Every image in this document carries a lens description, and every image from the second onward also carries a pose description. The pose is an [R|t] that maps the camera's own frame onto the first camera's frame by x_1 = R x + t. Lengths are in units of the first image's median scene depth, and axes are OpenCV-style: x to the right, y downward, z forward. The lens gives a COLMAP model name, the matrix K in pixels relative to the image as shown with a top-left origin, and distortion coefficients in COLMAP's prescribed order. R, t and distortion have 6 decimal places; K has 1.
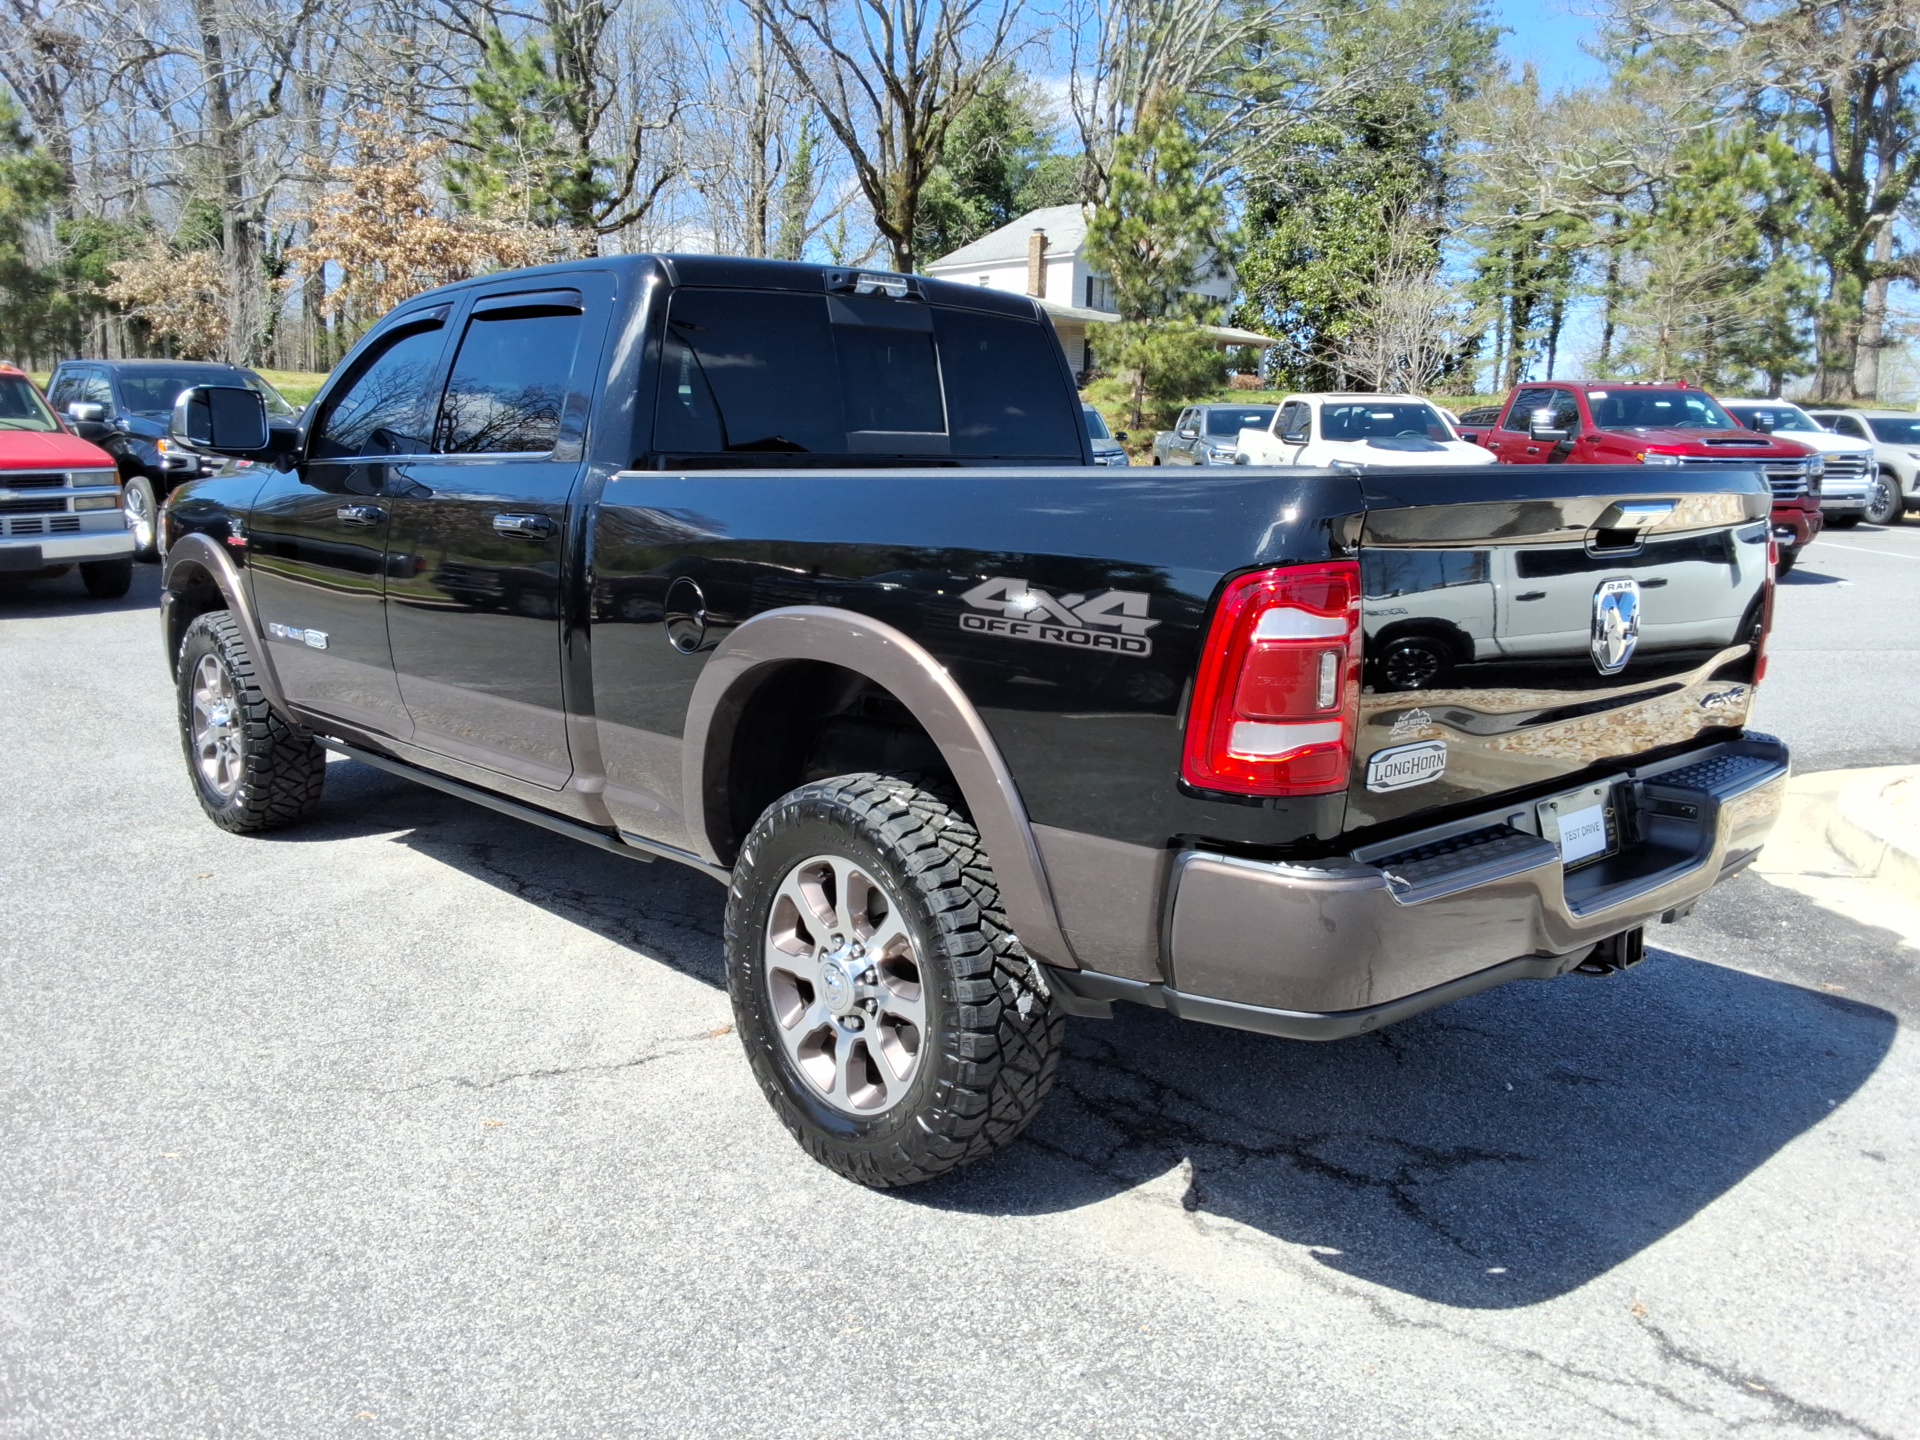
lens RADIAL K [[1546.4, 0, 975.6], [0, 1546.4, 710.4], [0, 0, 1]] dist [0.123071, -0.195264]
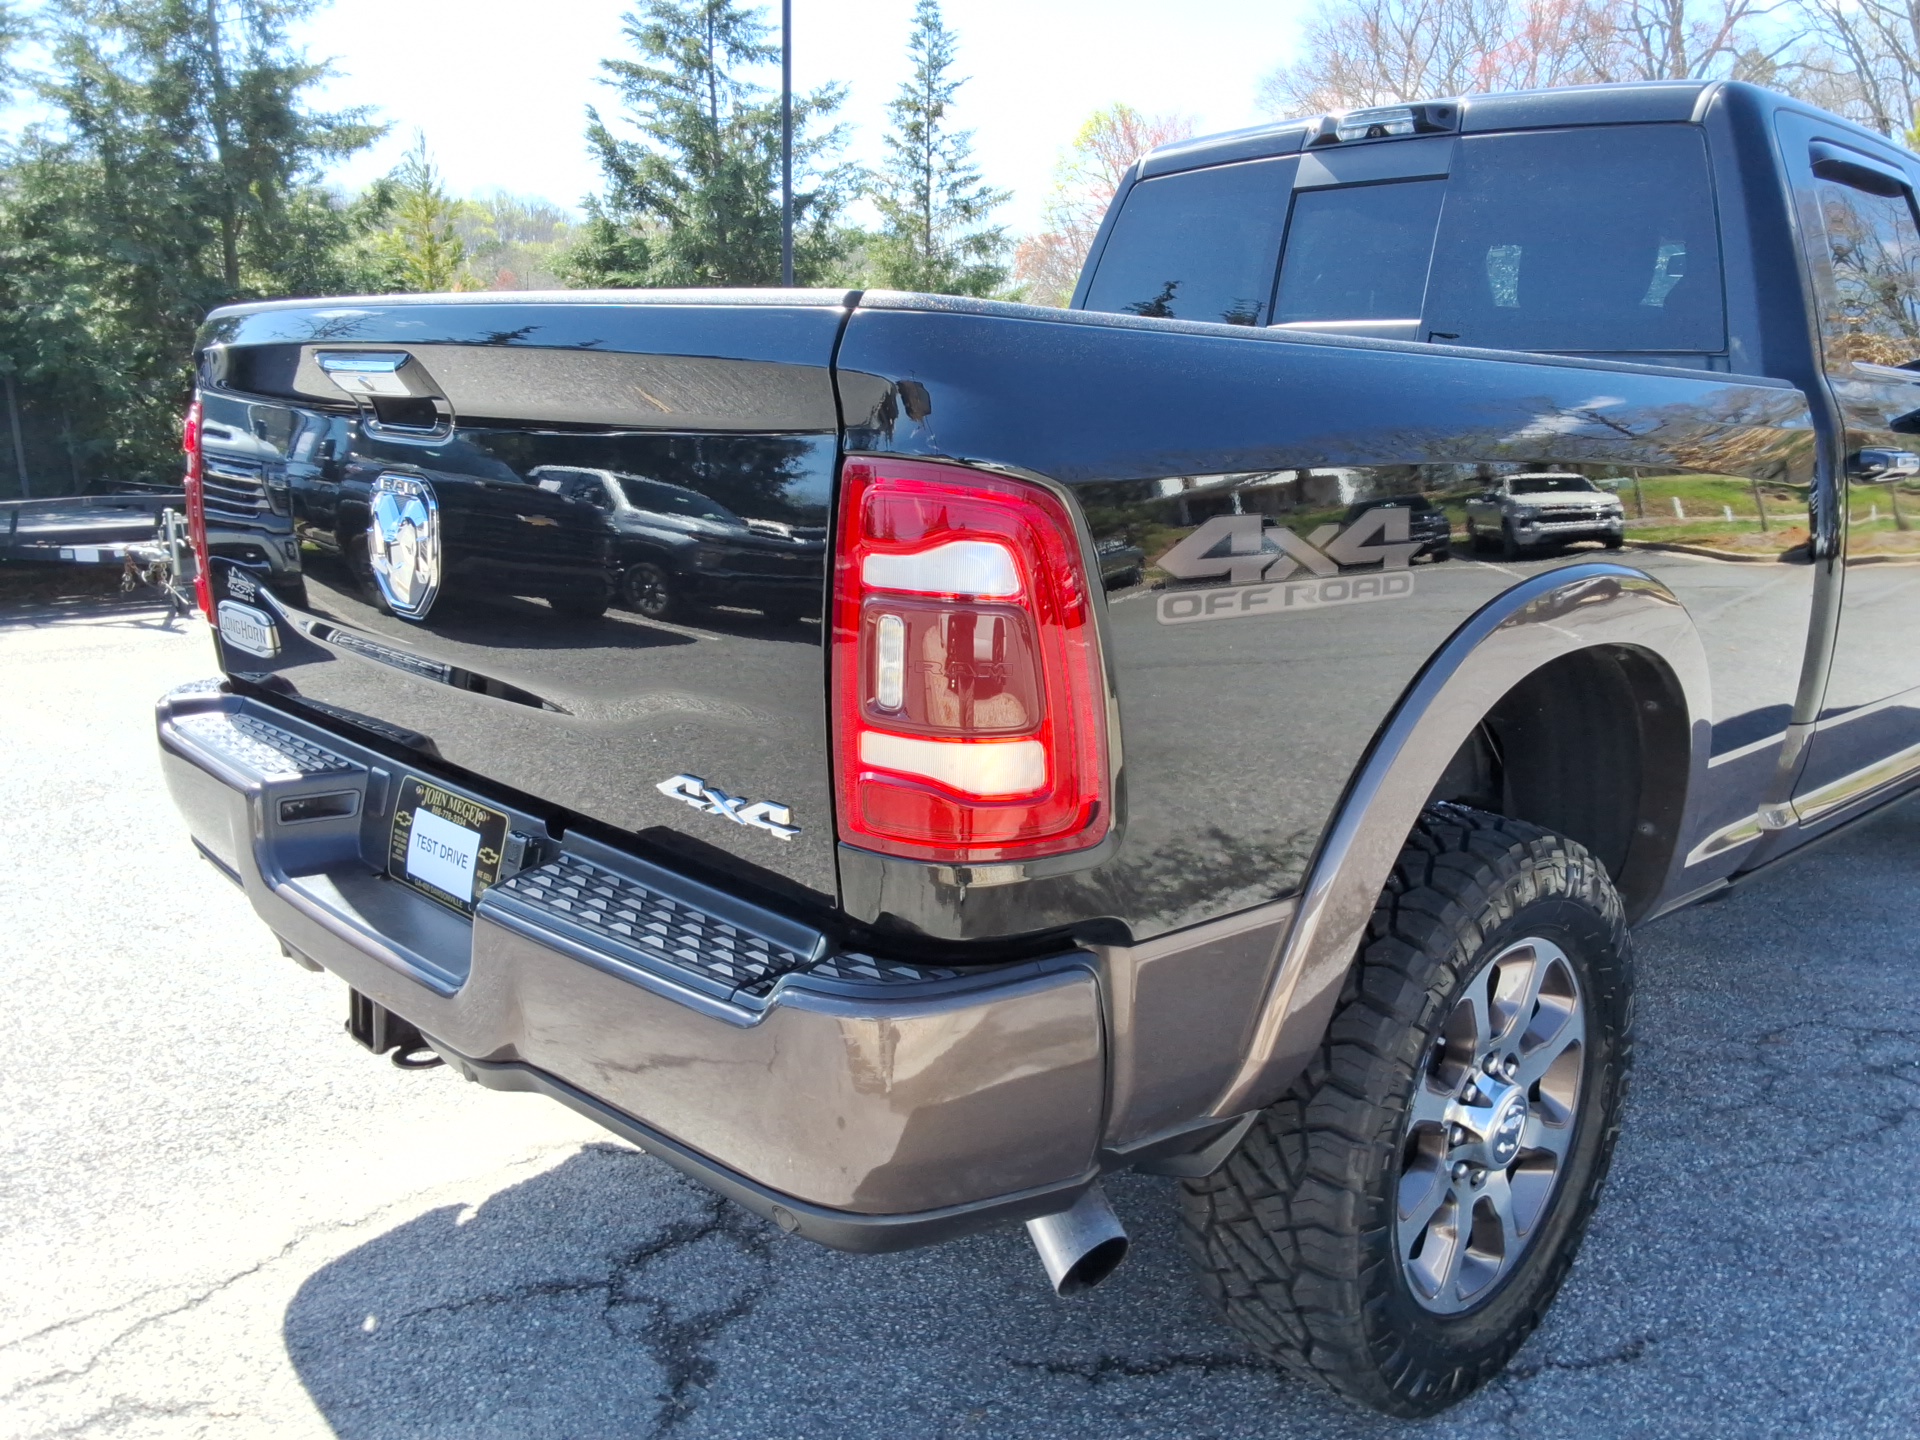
lens RADIAL K [[1537.0, 0, 963.6], [0, 1537.0, 698.4], [0, 0, 1]] dist [0.125365, -0.203356]
pose [[-0.003709, 0.181204, -0.983439, 0.823400], [-0.185052, 0.966335, 0.178751, -0.118137], [0.982722, 0.182650, 0.029948, 0.943423]]
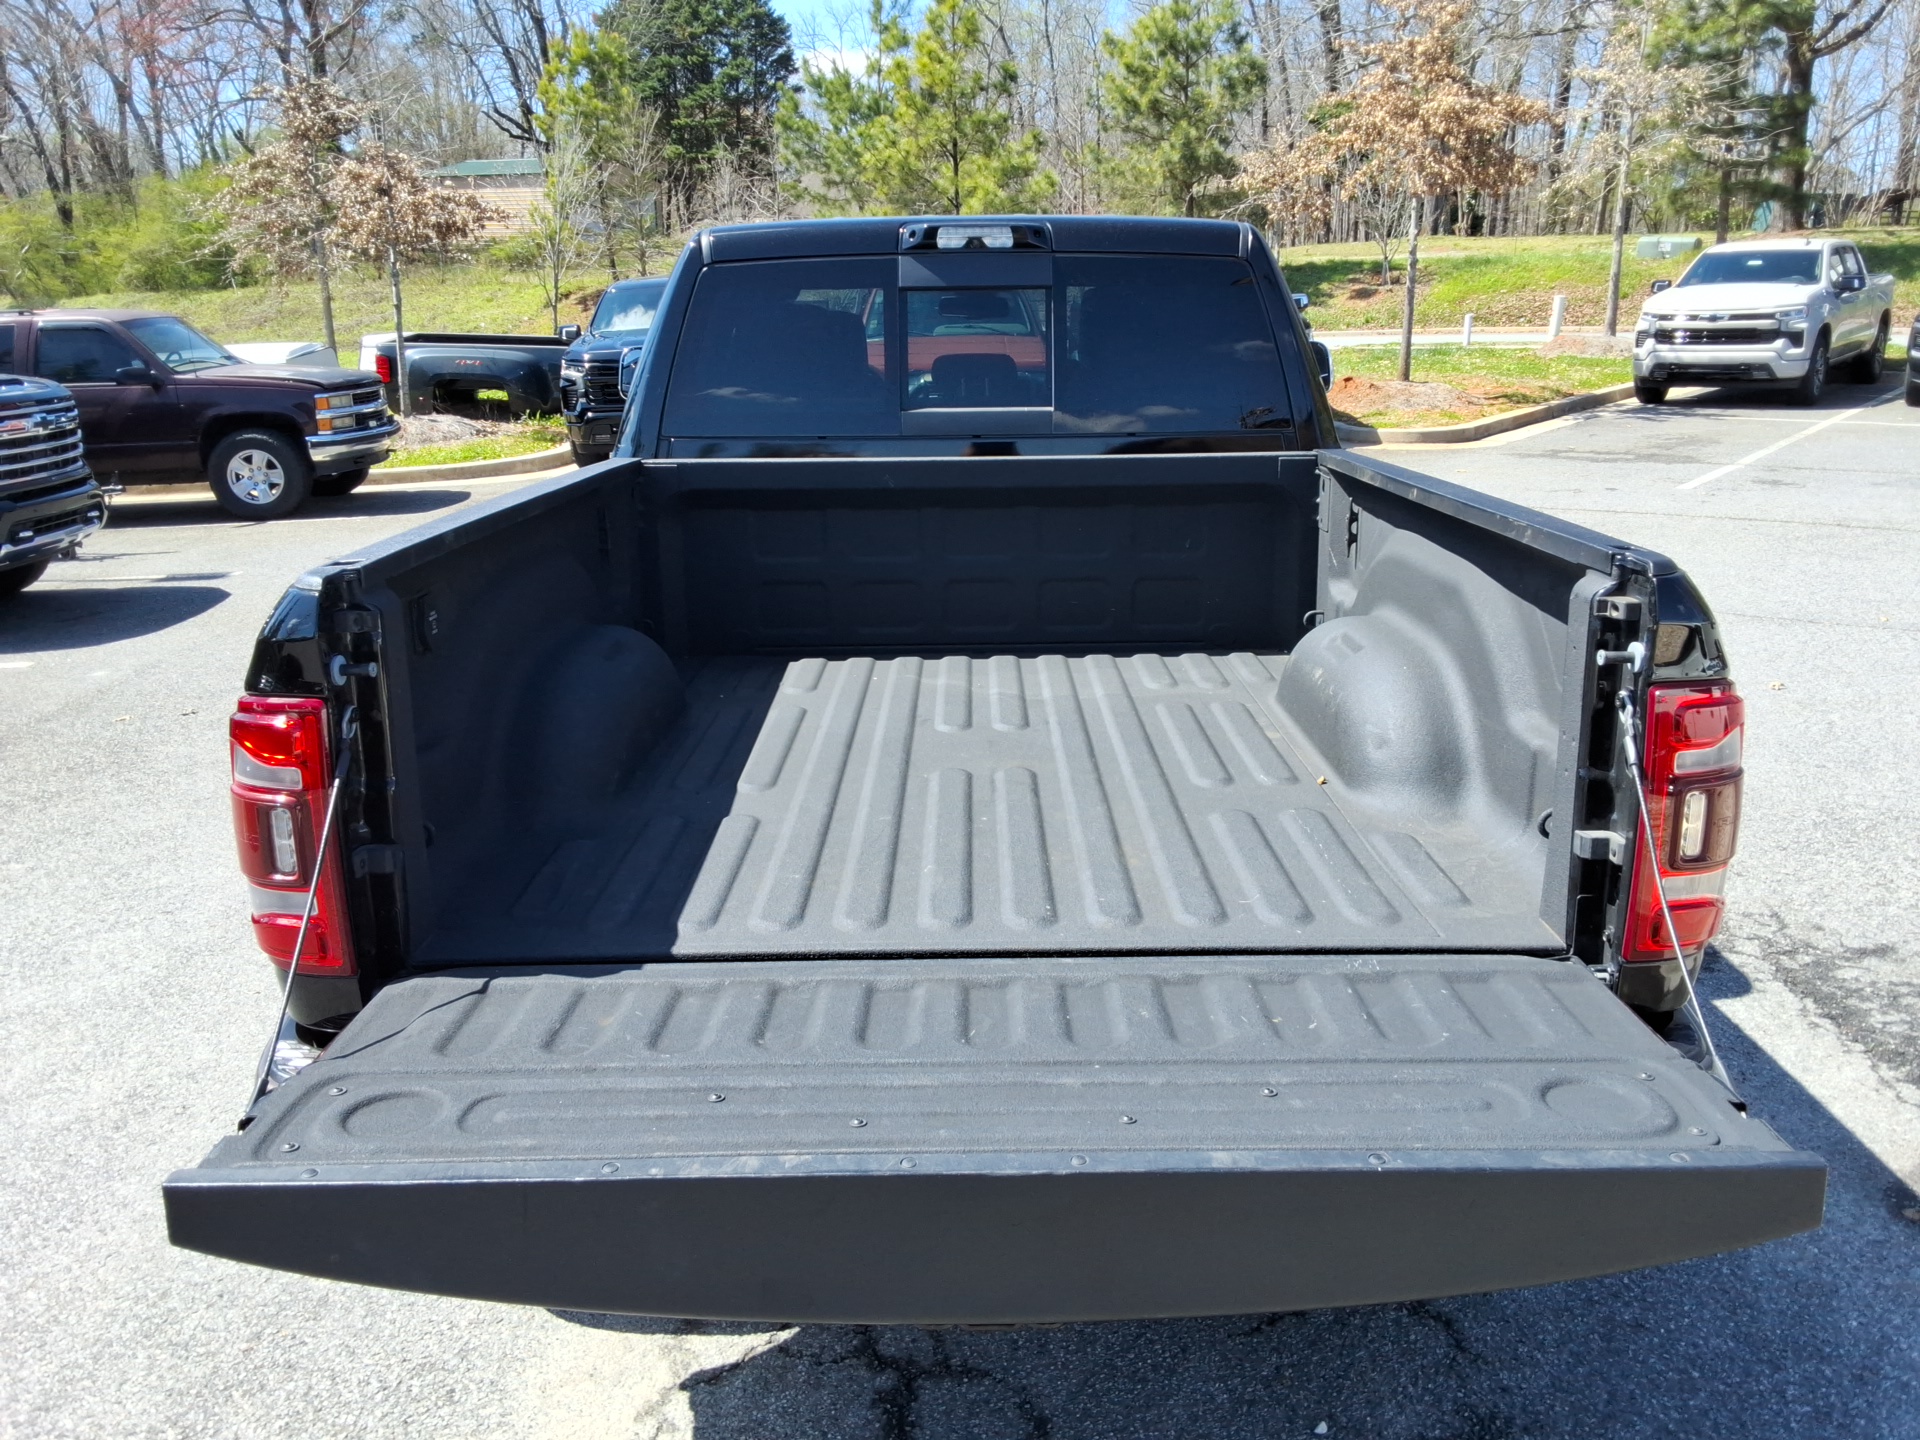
lens RADIAL K [[1543.6, 0, 966.1], [0, 1543.6, 703.6], [0, 0, 1]] dist [0.116936, -0.183917]
pose [[0.718768, 0.150028, -0.678870, 0.638230], [-0.090722, 0.988330, 0.122363, -0.137599], [0.689305, -0.026362, 0.723991, 0.410000]]
